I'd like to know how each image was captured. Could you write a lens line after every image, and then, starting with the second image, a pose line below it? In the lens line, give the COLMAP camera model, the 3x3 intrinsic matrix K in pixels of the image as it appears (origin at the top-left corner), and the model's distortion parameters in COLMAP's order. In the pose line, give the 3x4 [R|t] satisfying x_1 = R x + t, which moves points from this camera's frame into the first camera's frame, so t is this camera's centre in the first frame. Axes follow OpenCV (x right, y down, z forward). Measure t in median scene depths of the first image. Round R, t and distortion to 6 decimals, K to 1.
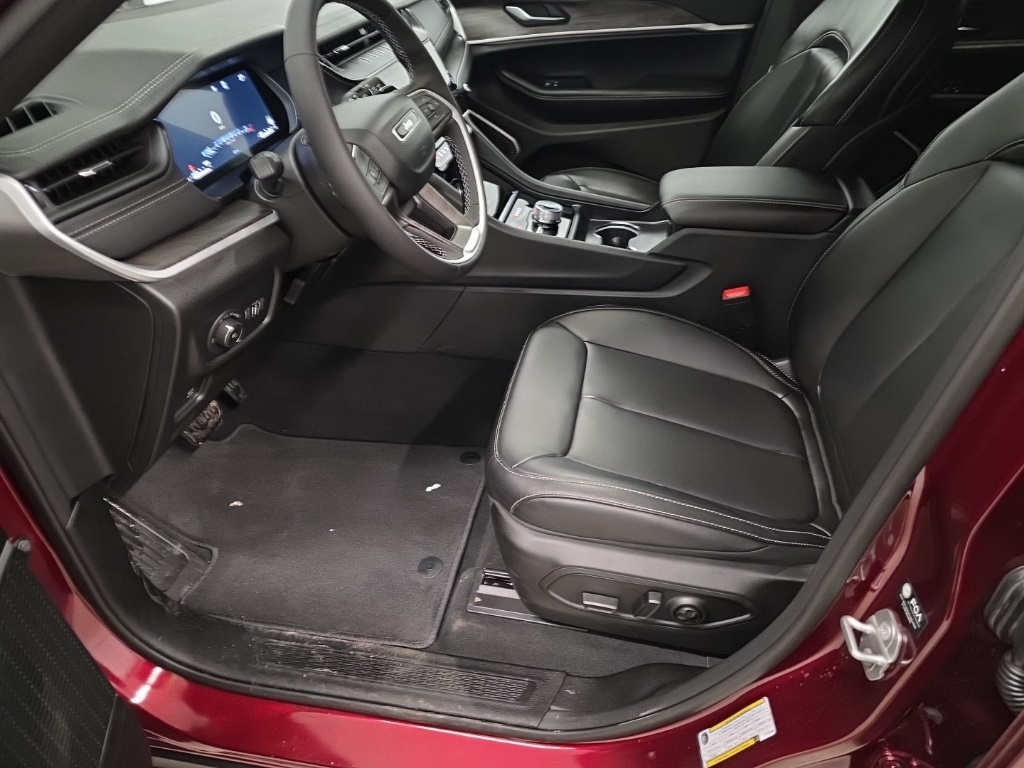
lens RADIAL K [[677.3, 0, 521.1], [0, 677.3, 390.6], [0, 0, 1]] dist [0.047439, -0.047039]
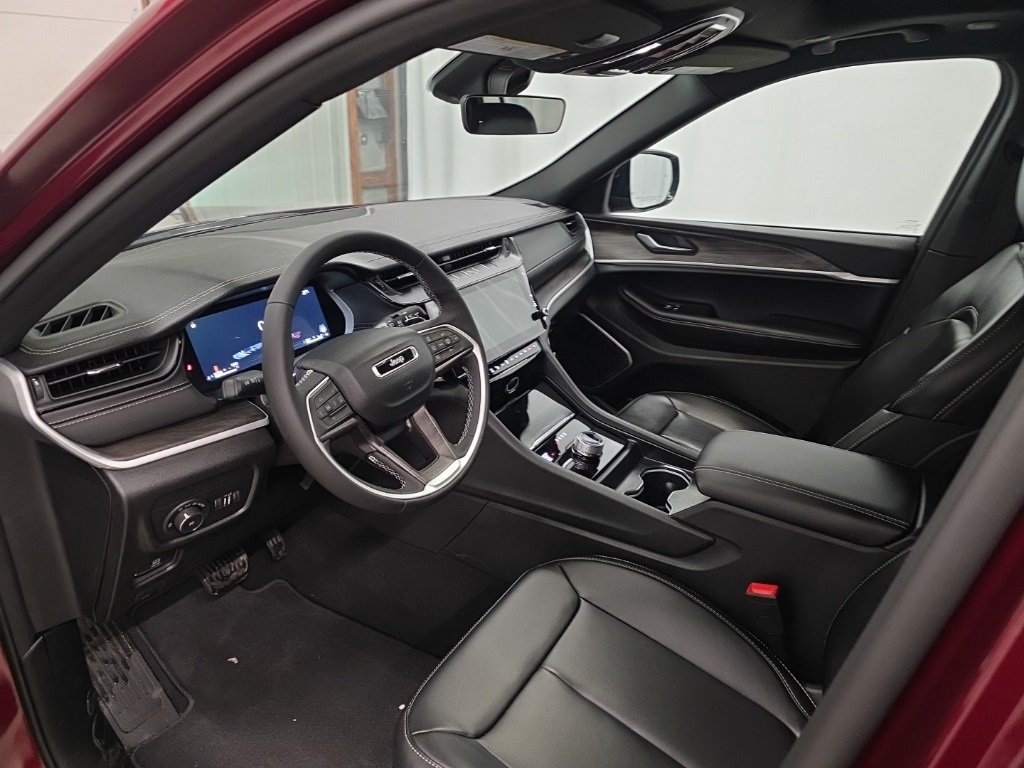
lens RADIAL K [[685.0, 0, 516.9], [0, 685.0, 385.9], [0, 0, 1]] dist [0.056932, -0.056327]
pose [[0.927539, 0.174638, -0.330413, 0.310526], [-0.243655, 0.952953, -0.180313, -0.177542], [0.283378, 0.247755, 0.926453, 0.068378]]
